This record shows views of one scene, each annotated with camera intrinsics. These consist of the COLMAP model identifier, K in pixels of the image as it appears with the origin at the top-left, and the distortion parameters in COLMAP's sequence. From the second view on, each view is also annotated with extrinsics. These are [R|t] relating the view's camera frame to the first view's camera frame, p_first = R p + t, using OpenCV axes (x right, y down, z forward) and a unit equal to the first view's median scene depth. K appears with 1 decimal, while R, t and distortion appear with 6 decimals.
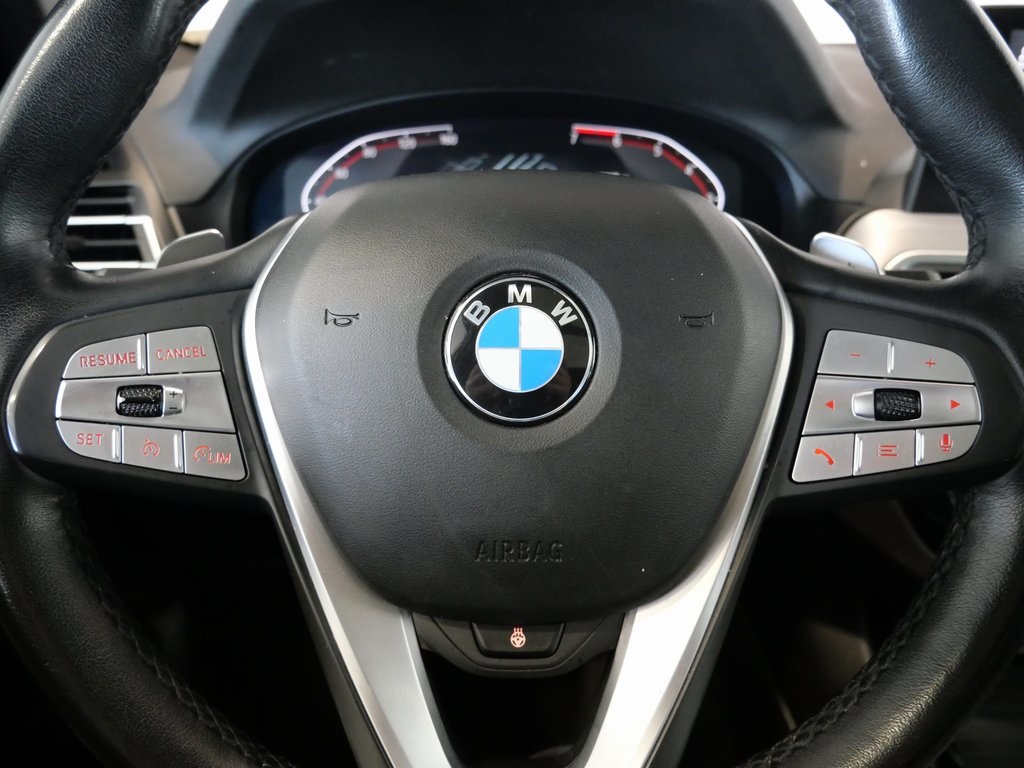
lens RADIAL K [[746.7, 0, 512.0], [0, 746.7, 384.0], [0, 0, 1]] dist [-0.005000, -0.001463]
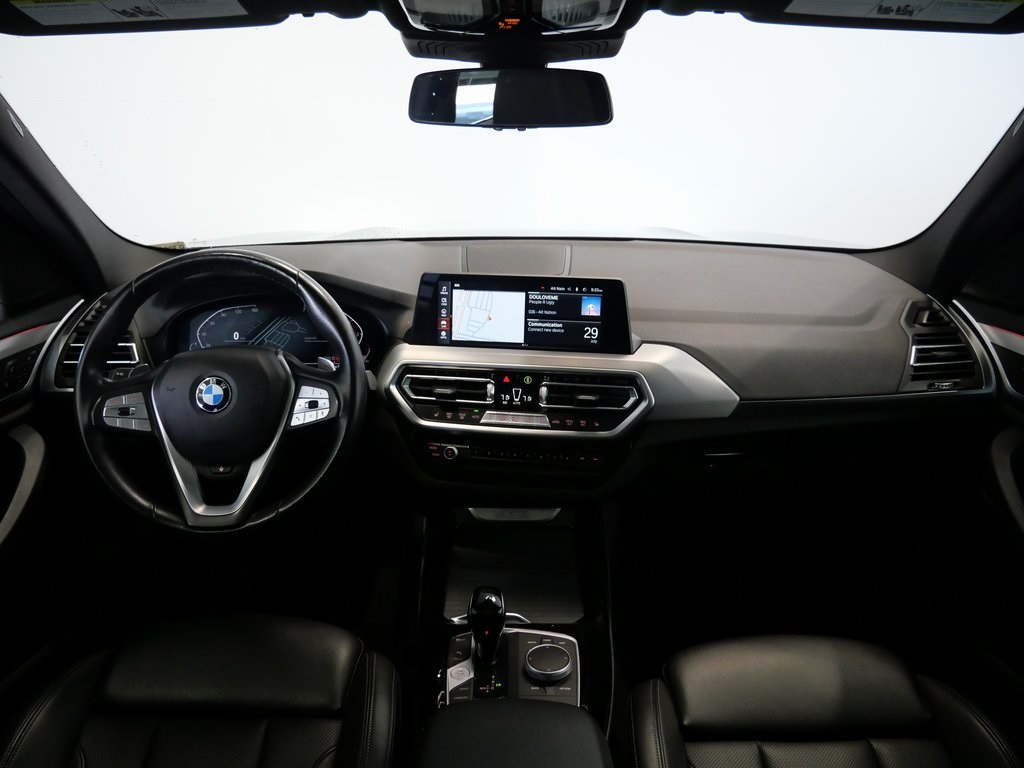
lens RADIAL K [[723.0, 0, 512.0], [0, 723.0, 384.0], [0, 0, 1]] dist [-0.034239, 0.006340]
pose [[0.998993, -0.044721, -0.003607, 1.549304], [0.044469, 0.997621, -0.052678, 0.164537], [0.005954, 0.052464, 0.998605, -2.739587]]
